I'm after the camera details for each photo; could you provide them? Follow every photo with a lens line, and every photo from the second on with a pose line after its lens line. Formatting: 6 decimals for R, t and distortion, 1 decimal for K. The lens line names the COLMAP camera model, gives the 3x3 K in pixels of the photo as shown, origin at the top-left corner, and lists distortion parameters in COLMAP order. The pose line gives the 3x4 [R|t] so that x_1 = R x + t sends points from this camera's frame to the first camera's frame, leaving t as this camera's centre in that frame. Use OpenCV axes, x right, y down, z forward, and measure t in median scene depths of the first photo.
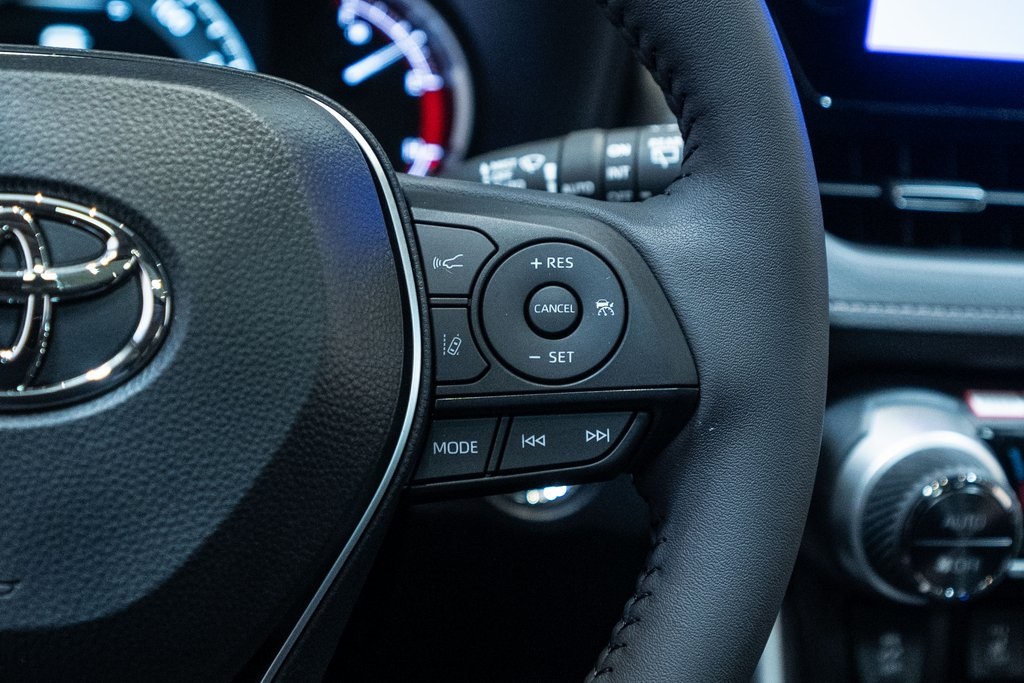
lens RADIAL K [[1738.4, 0, 515.3], [0, 1738.4, 333.5], [0, 0, 1]] dist [0.003088, 0.000000]
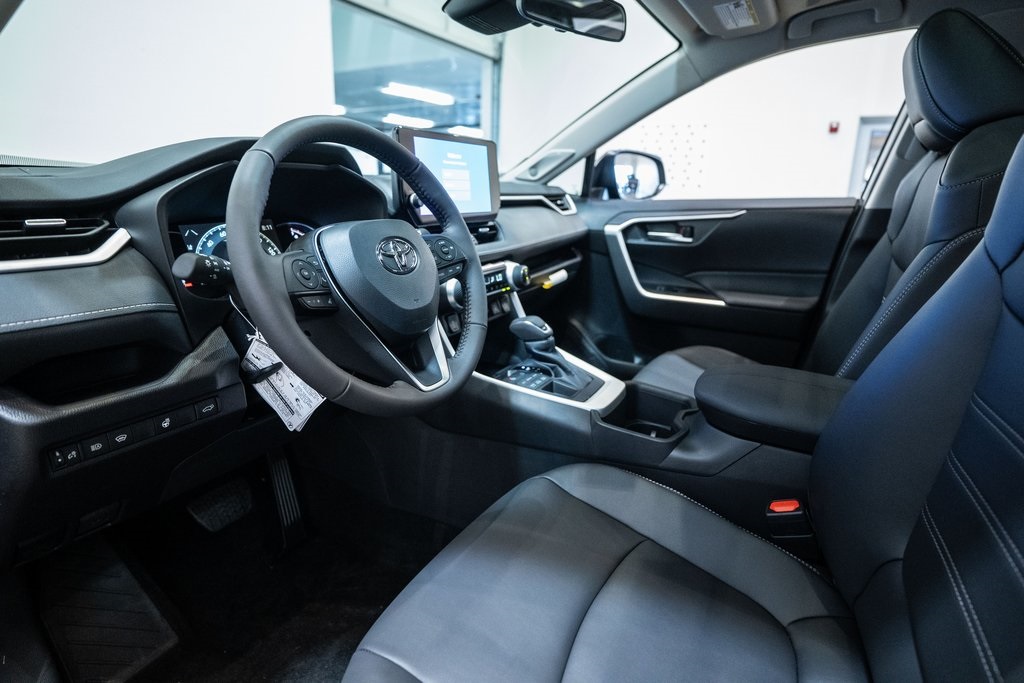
lens RADIAL K [[539.9, 0, 513.4], [0, 539.9, 332.8], [0, 0, 1]] dist [-0.045337, 0.017532]
pose [[0.656203, -0.288219, 0.697372, -0.995599], [0.310308, 0.945491, 0.098776, 0.120252], [-0.687827, 0.151583, 0.709871, -0.371600]]
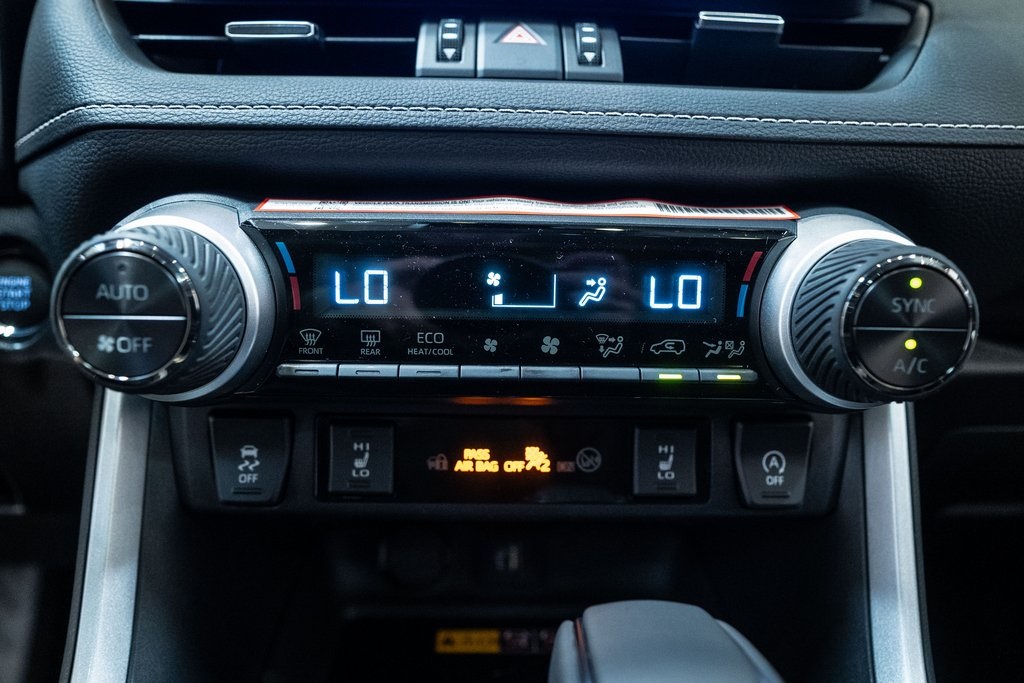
lens RADIAL K [[617.6, 0, 506.7], [0, 617.6, 347.5], [0, 0, 1]] dist [-0.057637, 0.000766]
pose [[0.977395, -0.028483, -0.209496, 0.532763], [0.013234, 0.997183, -0.073835, 0.168706], [0.211008, 0.069394, 0.975018, 0.789422]]
